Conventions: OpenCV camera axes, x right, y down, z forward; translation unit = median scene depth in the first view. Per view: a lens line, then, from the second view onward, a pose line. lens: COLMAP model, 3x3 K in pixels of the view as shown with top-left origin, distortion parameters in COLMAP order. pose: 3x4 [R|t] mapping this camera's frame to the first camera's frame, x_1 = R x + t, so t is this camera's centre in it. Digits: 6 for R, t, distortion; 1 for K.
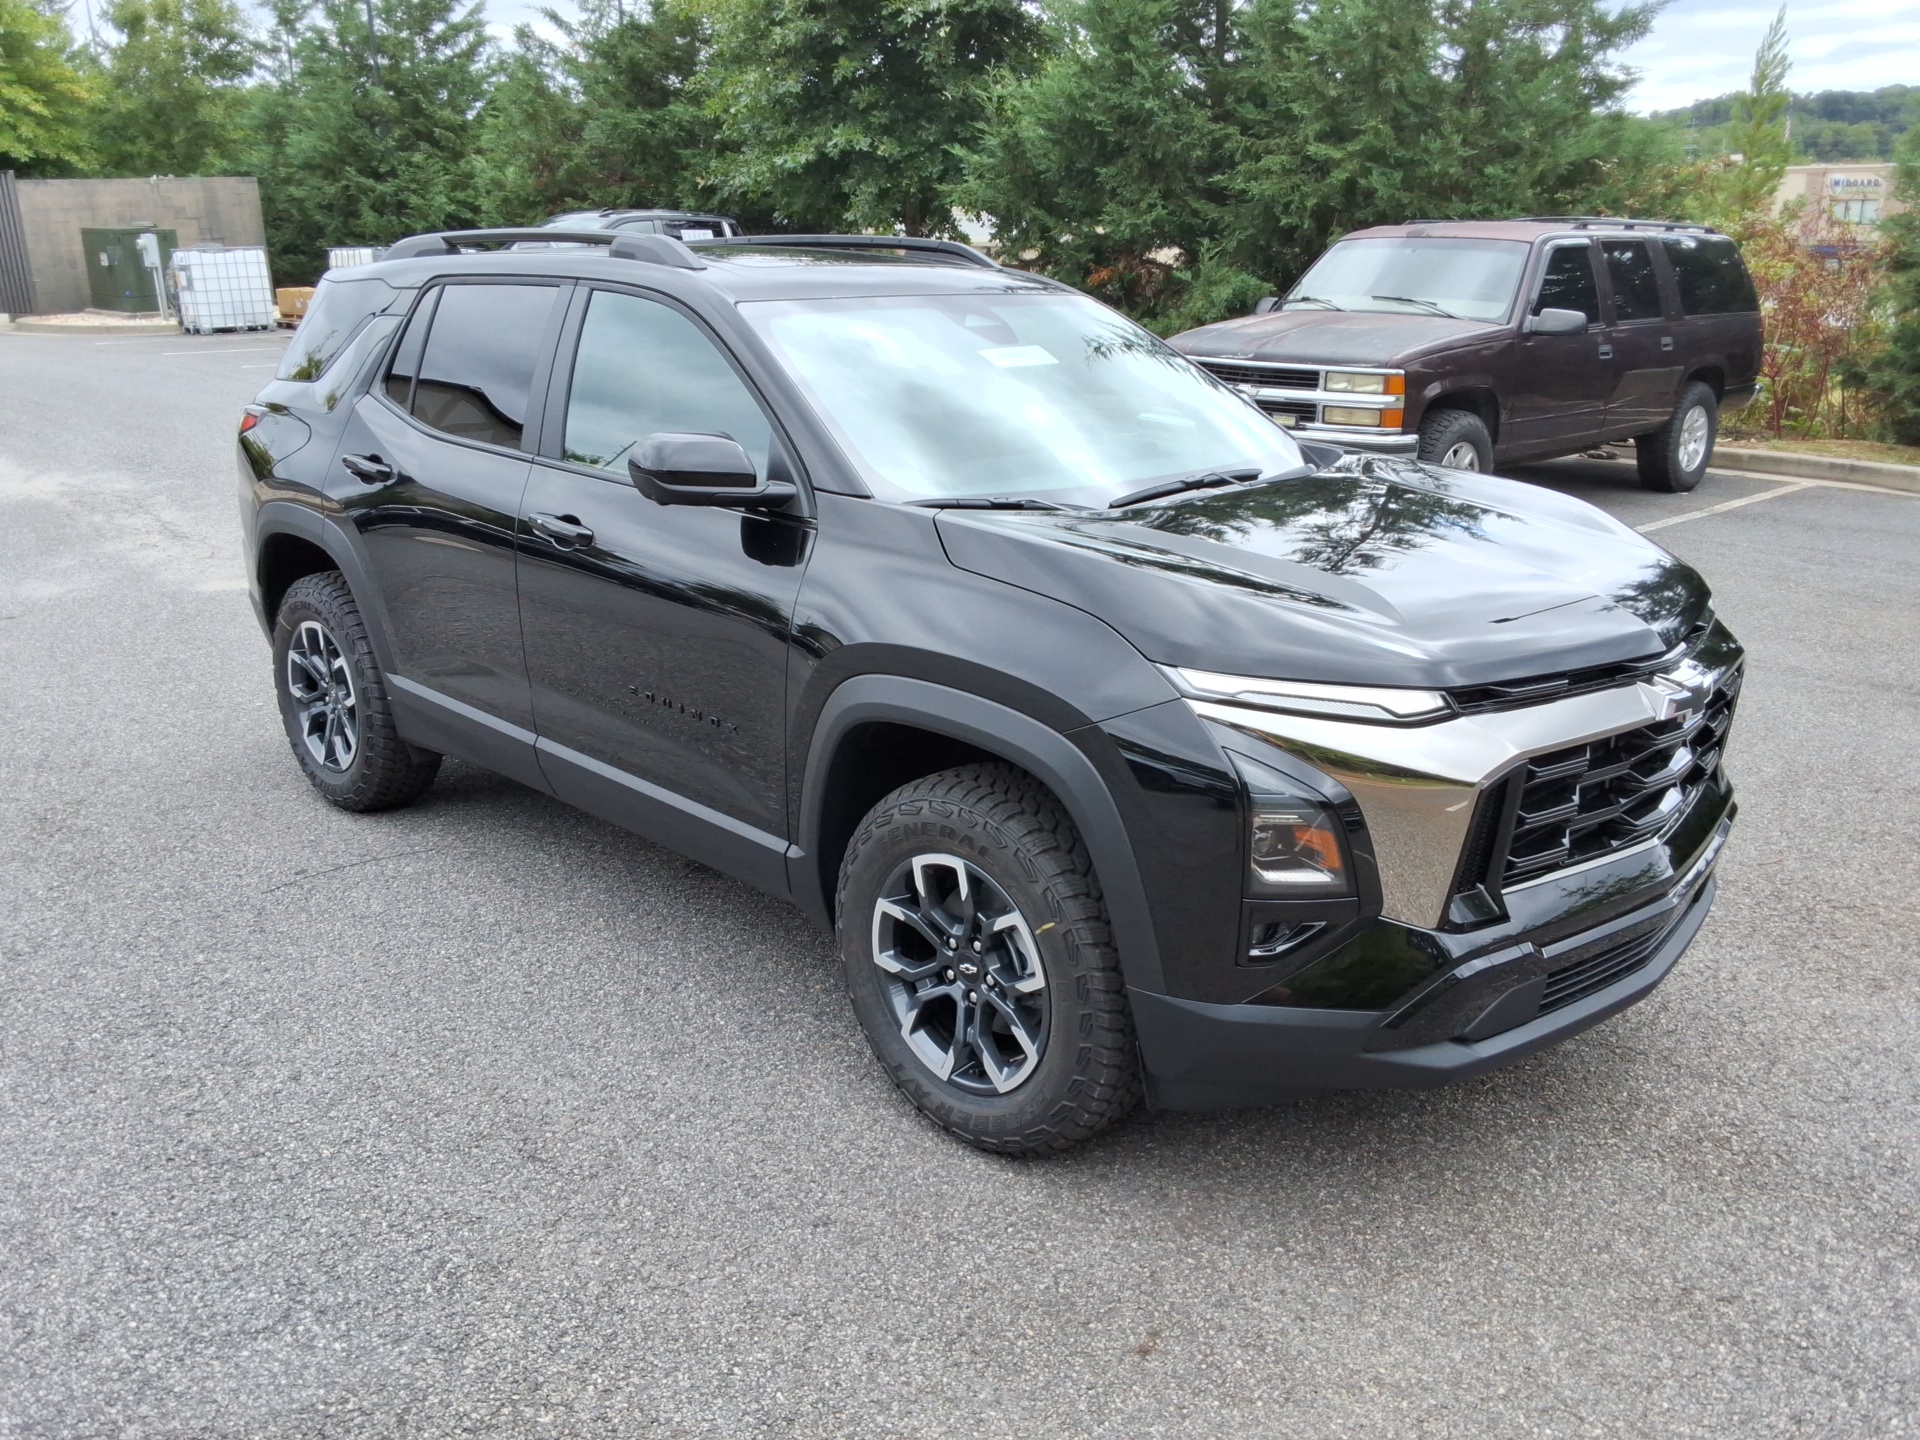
lens RADIAL K [[1540.4, 0, 956.3], [0, 1540.4, 715.8], [0, 0, 1]] dist [0.082901, -0.130161]
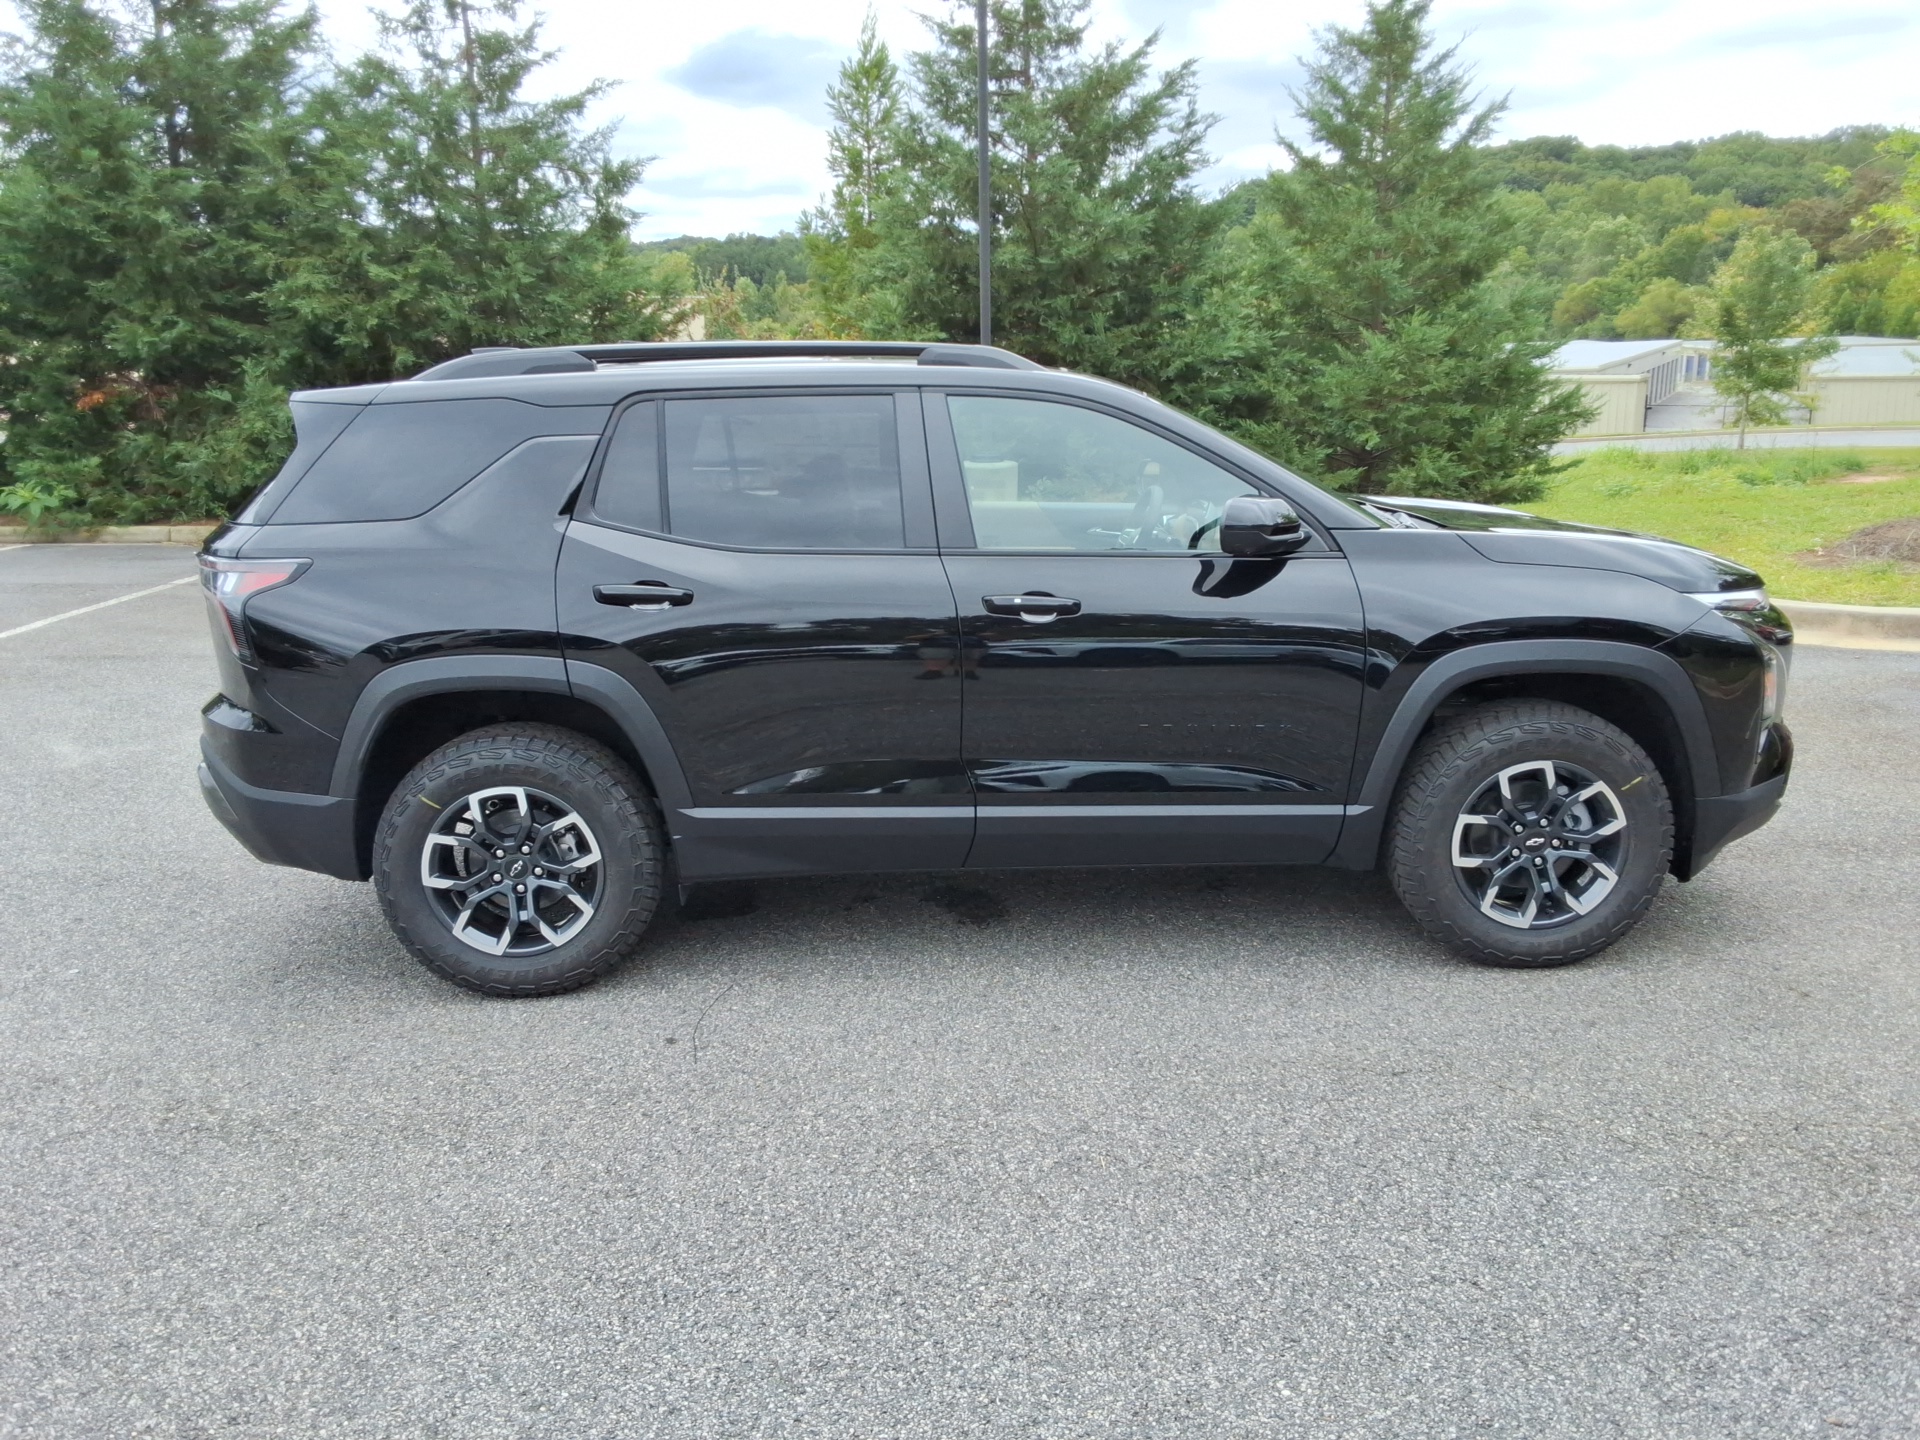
lens RADIAL K [[1540.4, 0, 969.2], [0, 1540.4, 719.9], [0, 0, 1]] dist [0.082901, -0.130161]
pose [[0.692005, -0.171508, 0.701224, -0.247305], [0.220984, 0.975064, 0.020406, -0.016690], [-0.687238, 0.140838, 0.712649, 0.059446]]
